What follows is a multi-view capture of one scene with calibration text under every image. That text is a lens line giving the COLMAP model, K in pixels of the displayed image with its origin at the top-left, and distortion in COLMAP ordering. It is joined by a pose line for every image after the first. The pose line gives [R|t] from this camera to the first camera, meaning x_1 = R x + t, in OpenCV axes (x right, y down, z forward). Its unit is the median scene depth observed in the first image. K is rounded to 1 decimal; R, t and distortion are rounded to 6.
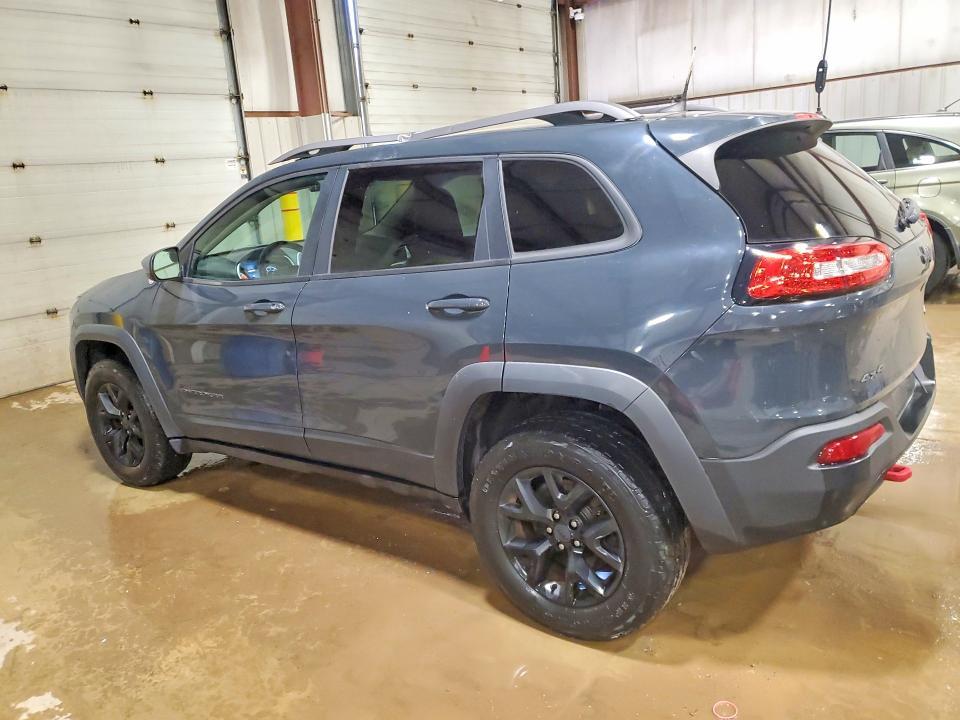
lens RADIAL K [[781.0, 0, 480.0], [0, 781.0, 360.0], [0, 0, 1]] dist [0.063431, 0.002875]
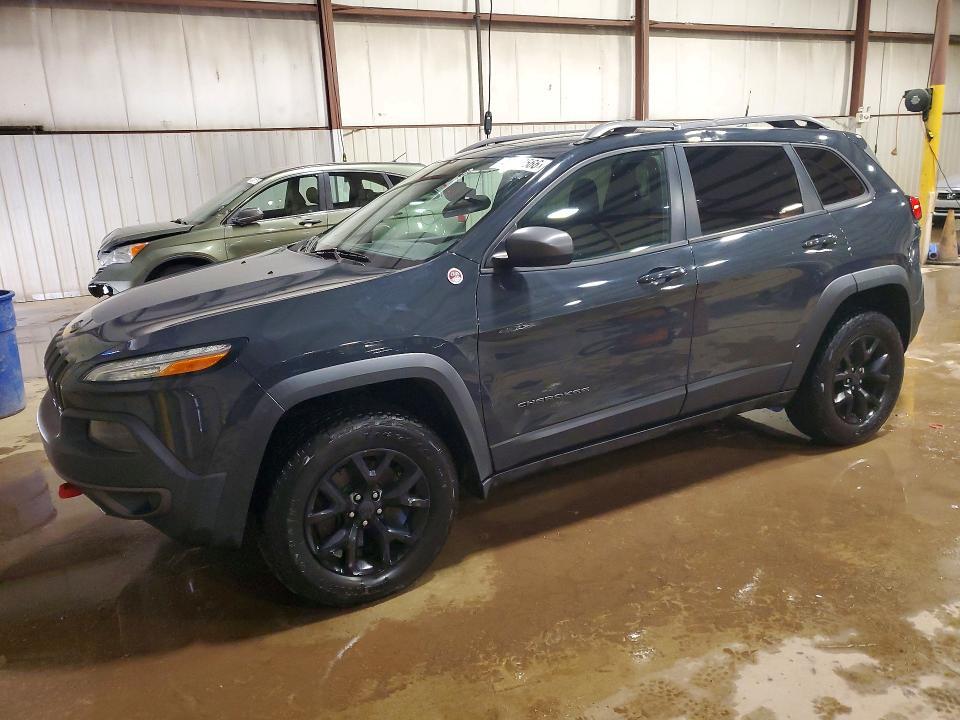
lens RADIAL K [[757.3, 0, 480.0], [0, 757.3, 360.0], [0, 0, 1]] dist [0.006217, 0.006172]
pose [[0.376650, -0.160714, 0.912308, -1.279279], [0.229108, 0.970401, 0.076360, -0.089623], [-0.897577, 0.180256, 0.402322, 0.840212]]
